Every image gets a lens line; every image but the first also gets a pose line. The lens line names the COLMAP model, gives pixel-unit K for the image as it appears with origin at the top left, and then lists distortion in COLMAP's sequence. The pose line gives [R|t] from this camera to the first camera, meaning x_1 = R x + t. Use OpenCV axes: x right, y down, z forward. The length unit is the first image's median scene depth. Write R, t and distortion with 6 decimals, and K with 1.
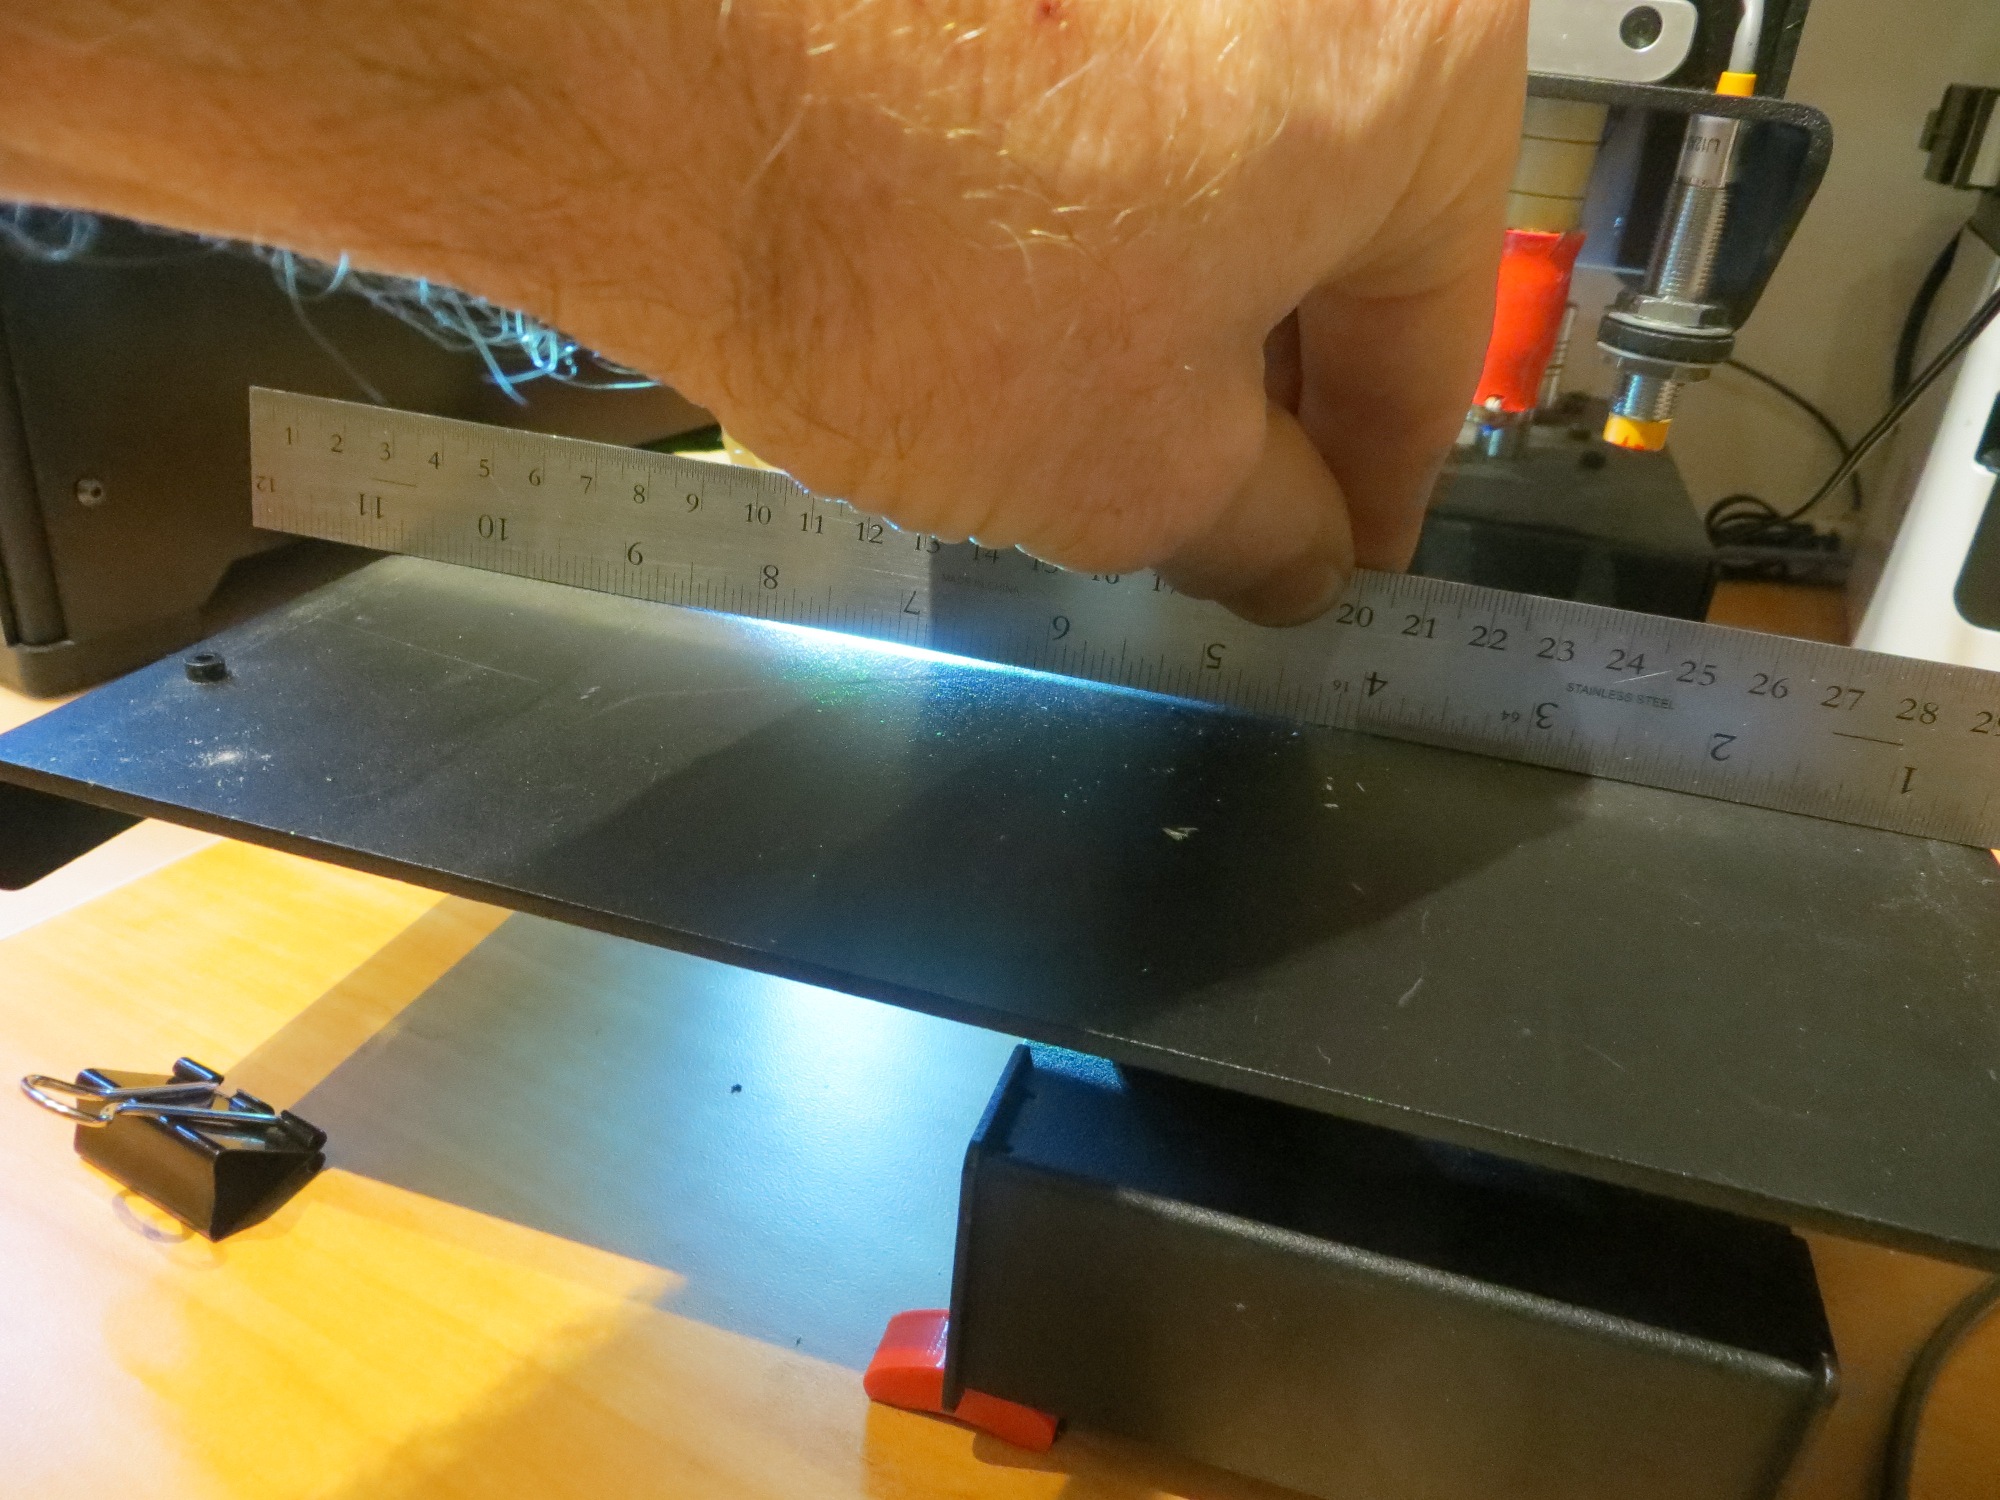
lens RADIAL K [[1497.9, 0, 1000.0], [0, 1497.9, 750.0], [0, 0, 1]] dist [-0.013966, -0.006192]
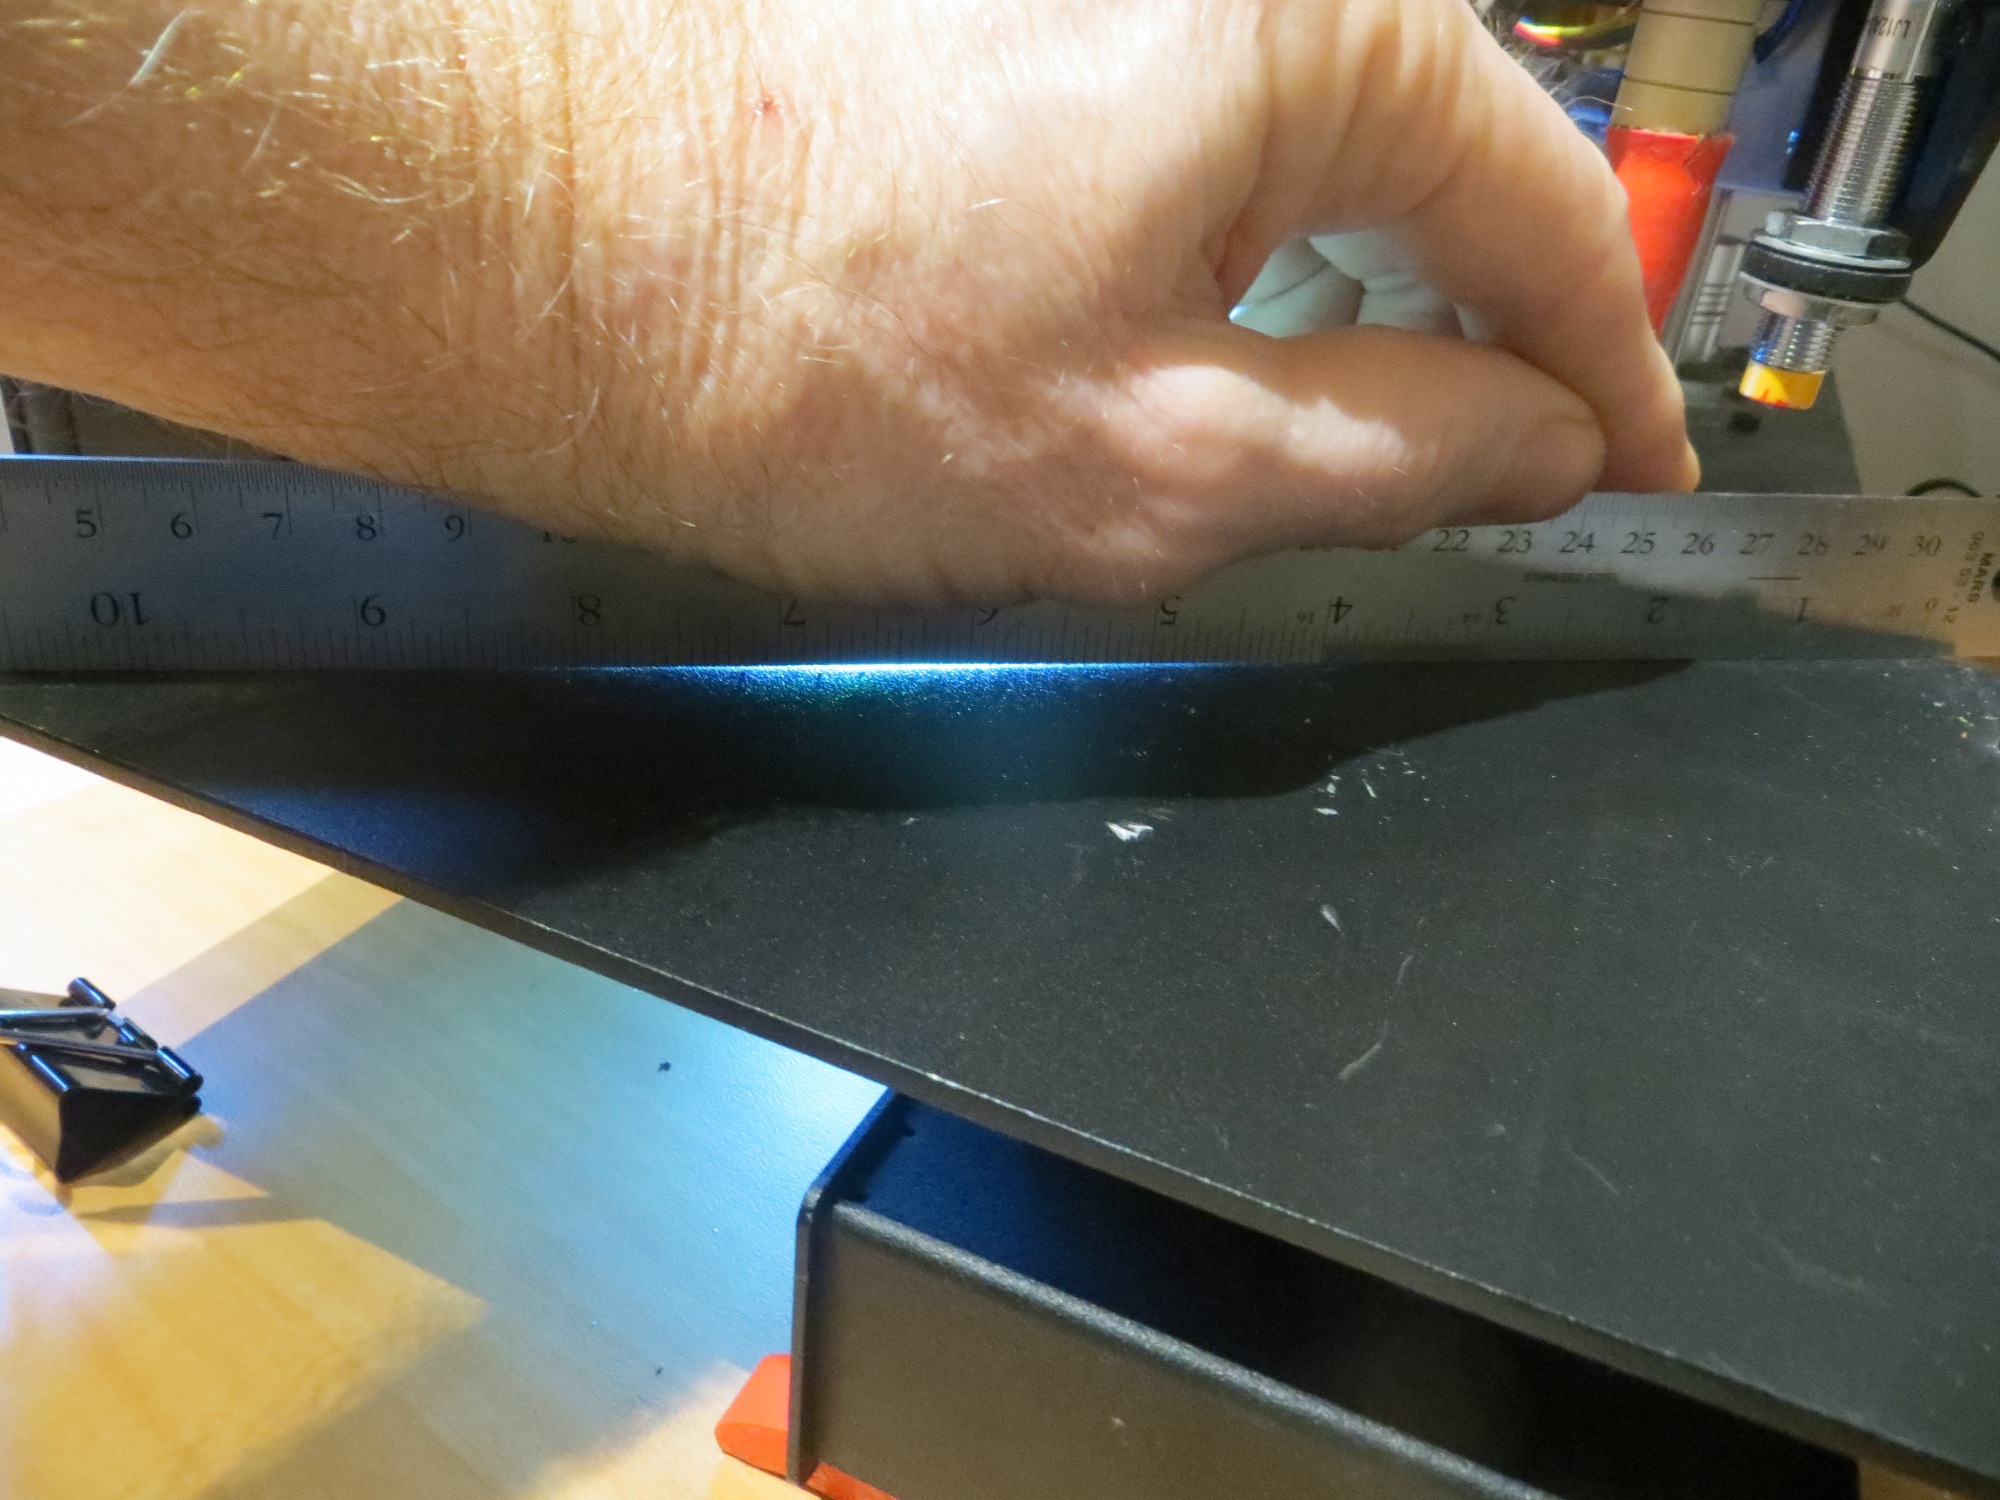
lens RADIAL K [[1497.9, 0, 1000.0], [0, 1497.9, 750.0], [0, 0, 1]] dist [-0.013966, -0.006192]
pose [[0.991446, 0.075667, -0.106342, 0.123471], [-0.071962, 0.996673, 0.038261, -0.014659], [0.108883, -0.030282, 0.993593, 0.155460]]
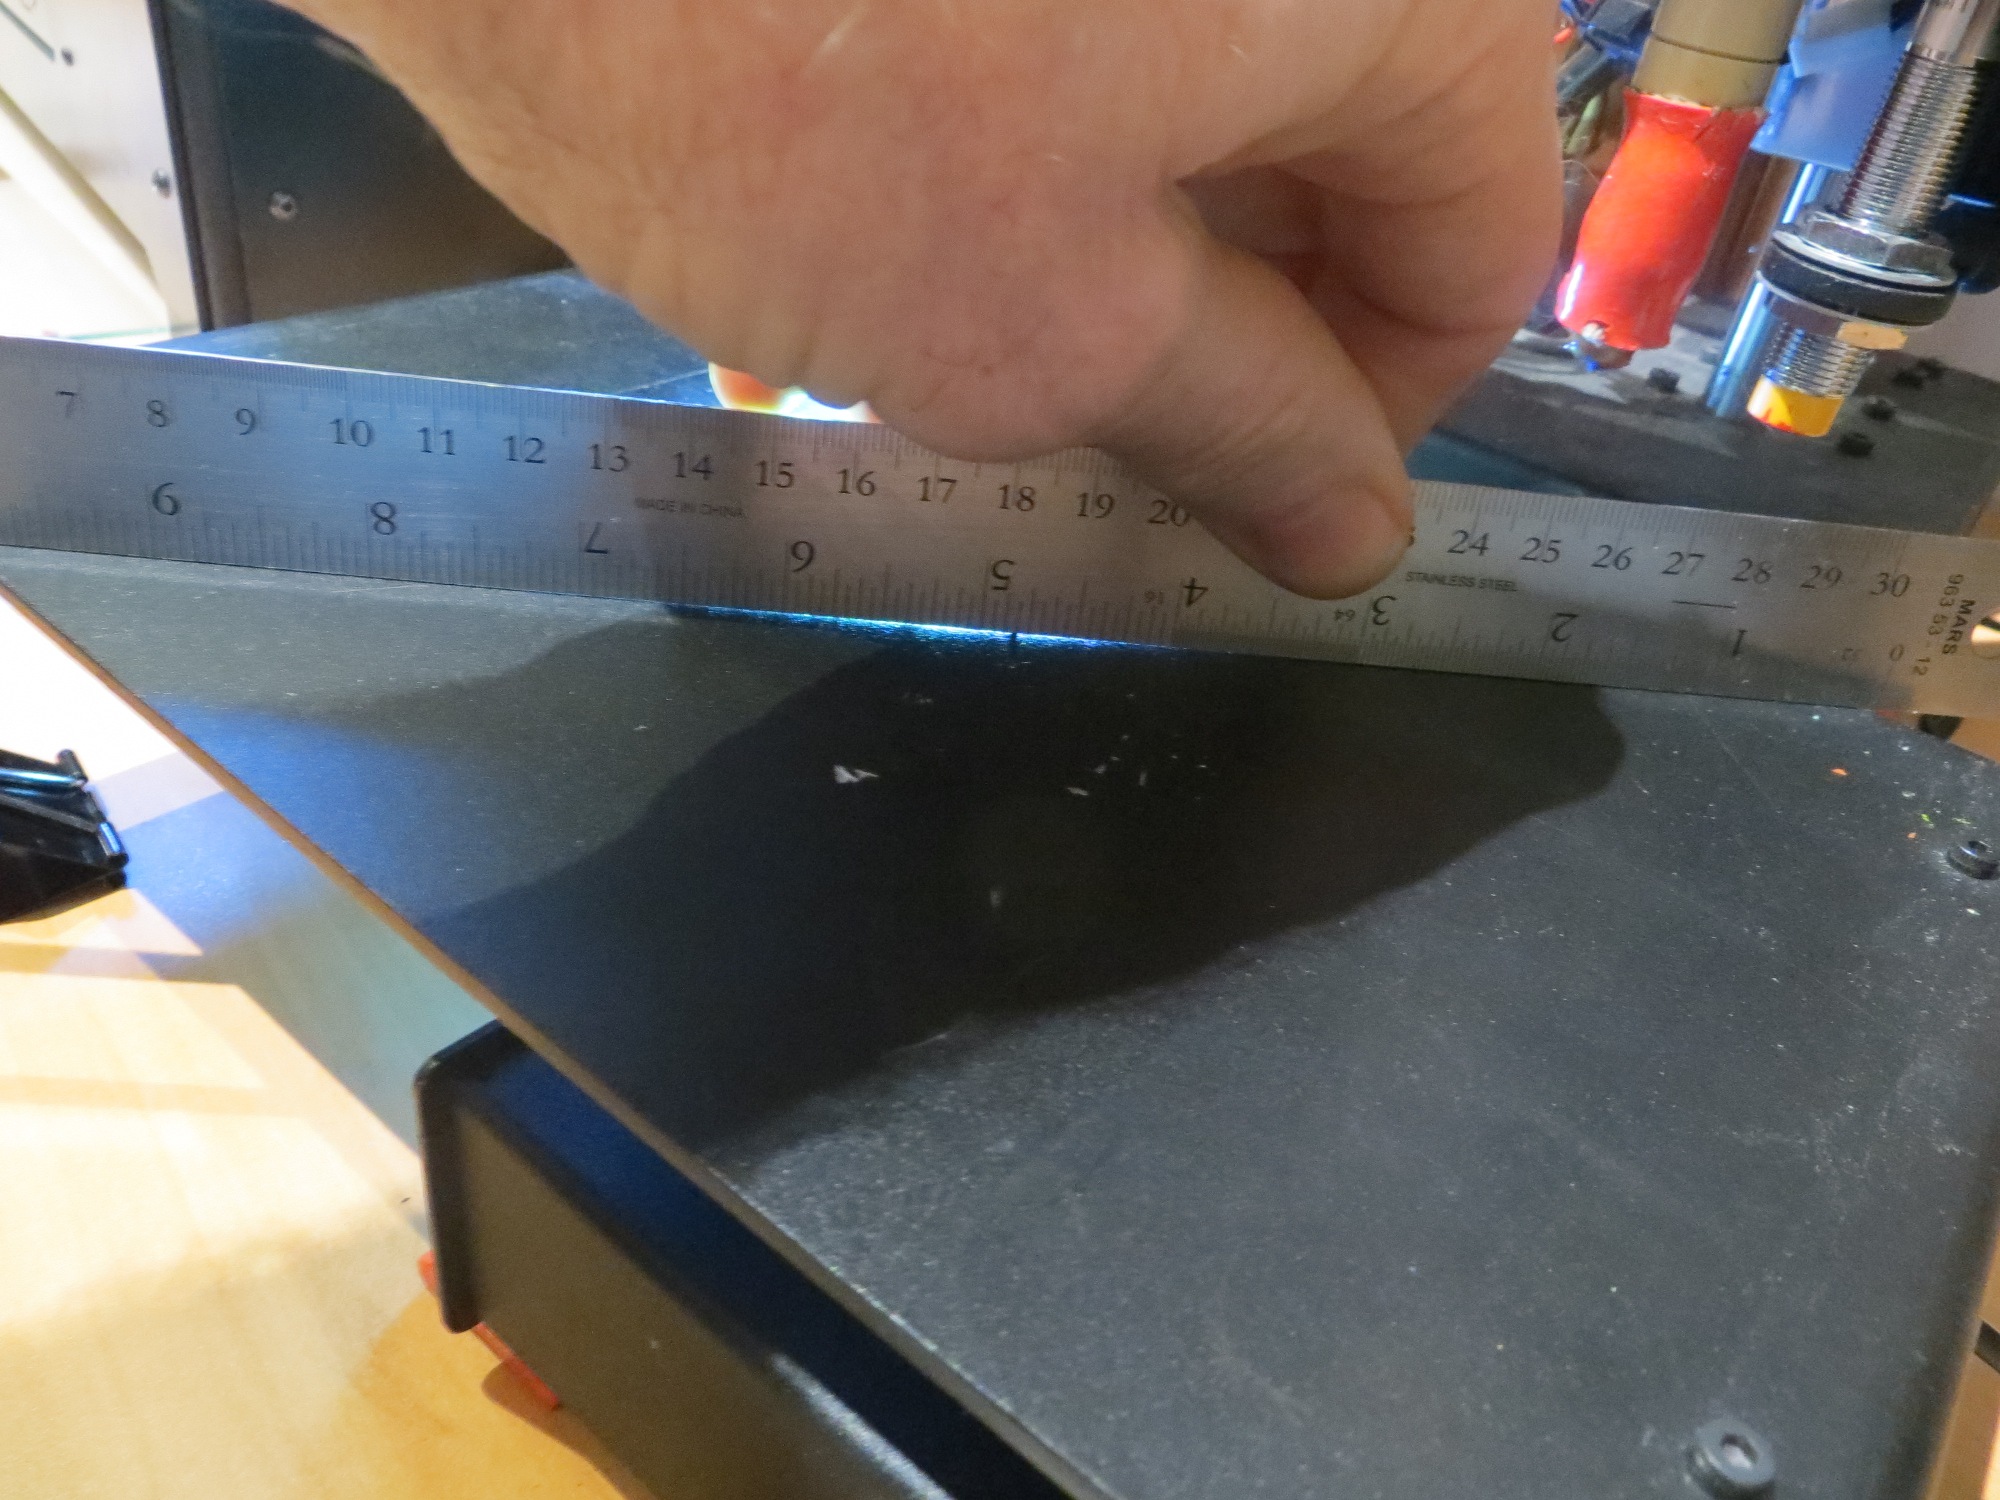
lens RADIAL K [[1497.9, 0, 1000.0], [0, 1497.9, 750.0], [0, 0, 1]] dist [-0.013966, -0.006192]
pose [[0.927987, 0.244805, -0.280909, 0.383521], [-0.218372, 0.968167, 0.122336, -0.068293], [0.301916, -0.052184, 0.951905, 0.228991]]
